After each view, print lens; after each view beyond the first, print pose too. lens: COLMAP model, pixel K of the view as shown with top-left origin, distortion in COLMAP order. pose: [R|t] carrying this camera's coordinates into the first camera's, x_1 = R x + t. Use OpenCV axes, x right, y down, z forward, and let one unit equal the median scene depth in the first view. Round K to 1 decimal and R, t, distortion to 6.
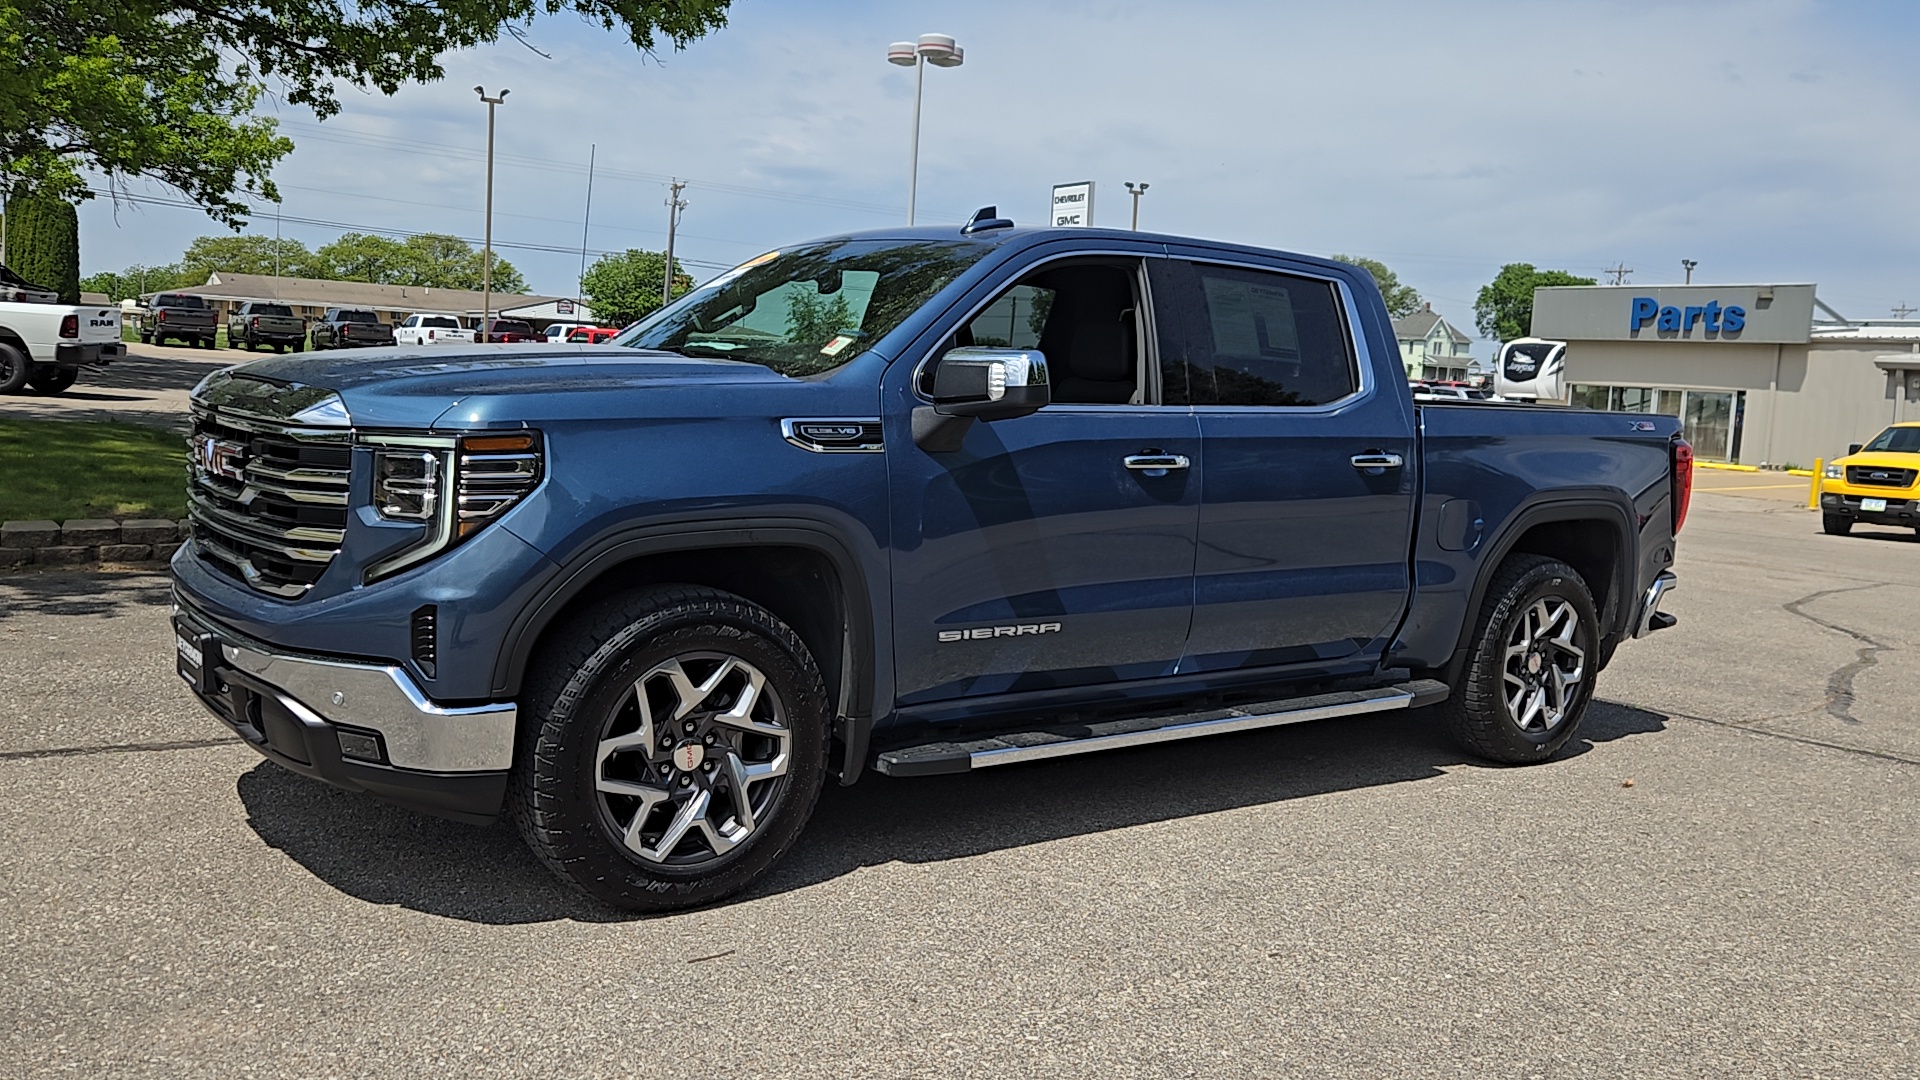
lens RADIAL K [[1589.6, 0, 955.3], [0, 1589.6, 534.5], [0, 0, 1]] dist [0.018472, 0.000479]
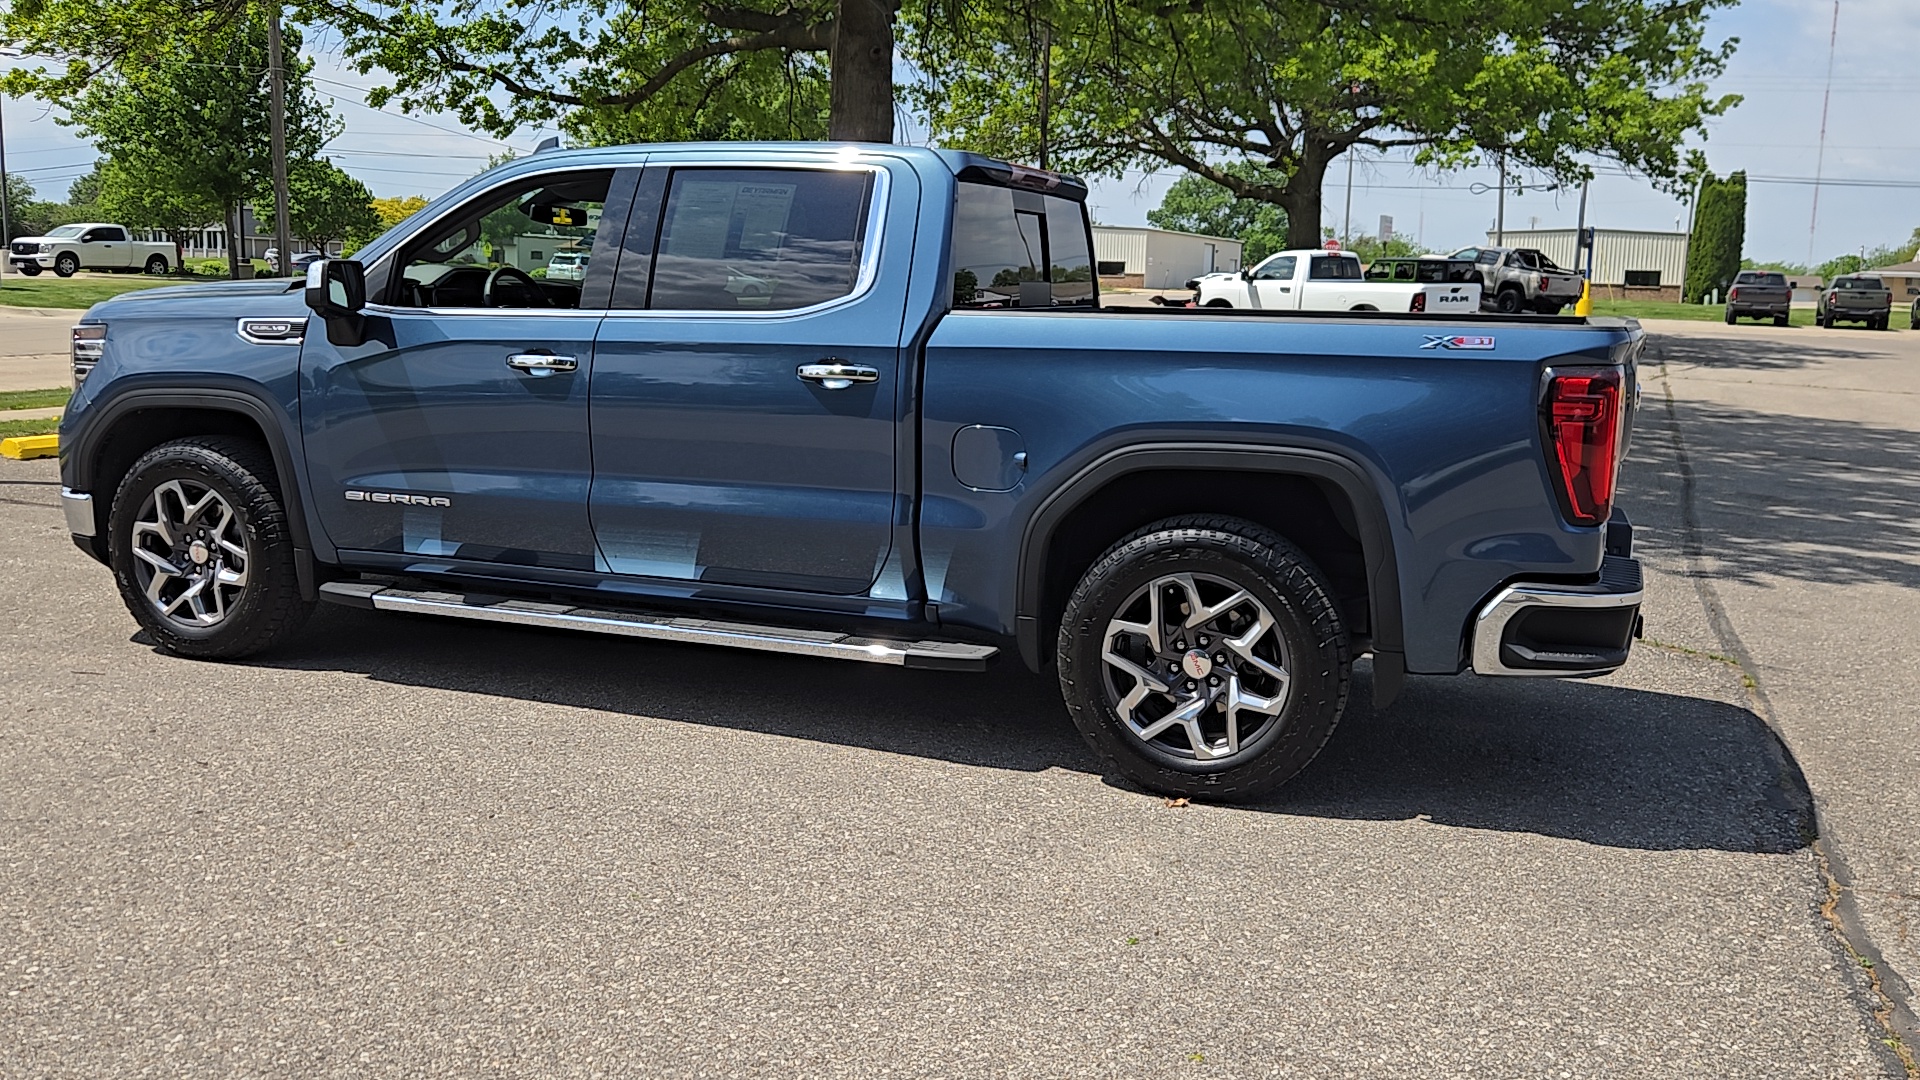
lens RADIAL K [[1614.5, 0, 930.6], [0, 1614.5, 512.3], [0, 0, 1]] dist [-0.001322, -0.002393]
pose [[0.527641, 0.078406, -0.845841, 1.014683], [-0.083486, 0.995697, 0.040218, -0.008730], [0.845355, 0.049395, 0.531917, 0.553747]]
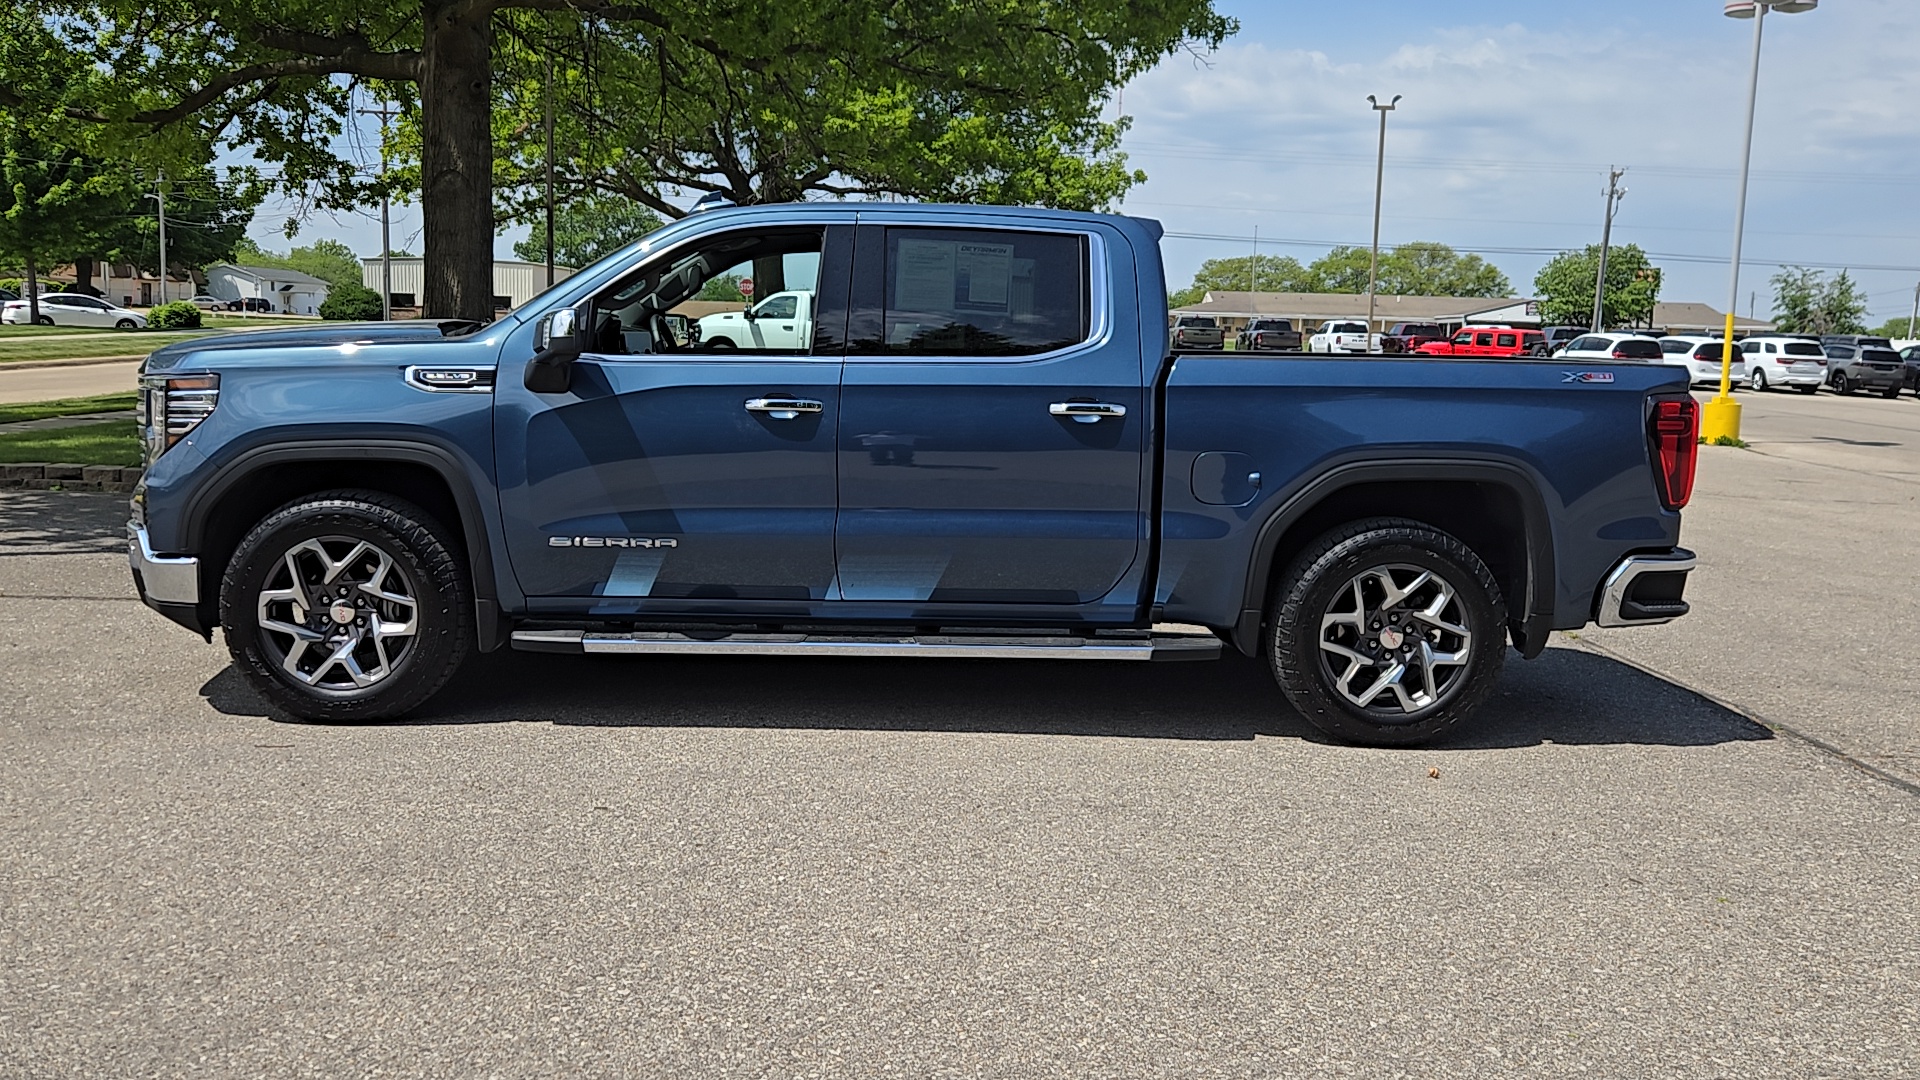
lens RADIAL K [[1589.6, 0, 955.3], [0, 1589.6, 534.5], [0, 0, 1]] dist [0.018472, 0.000479]
pose [[0.818440, 0.038887, -0.573275, 0.751158], [-0.041425, 0.999104, 0.008632, 0.026921], [0.573097, 0.016683, 0.819318, 0.121794]]
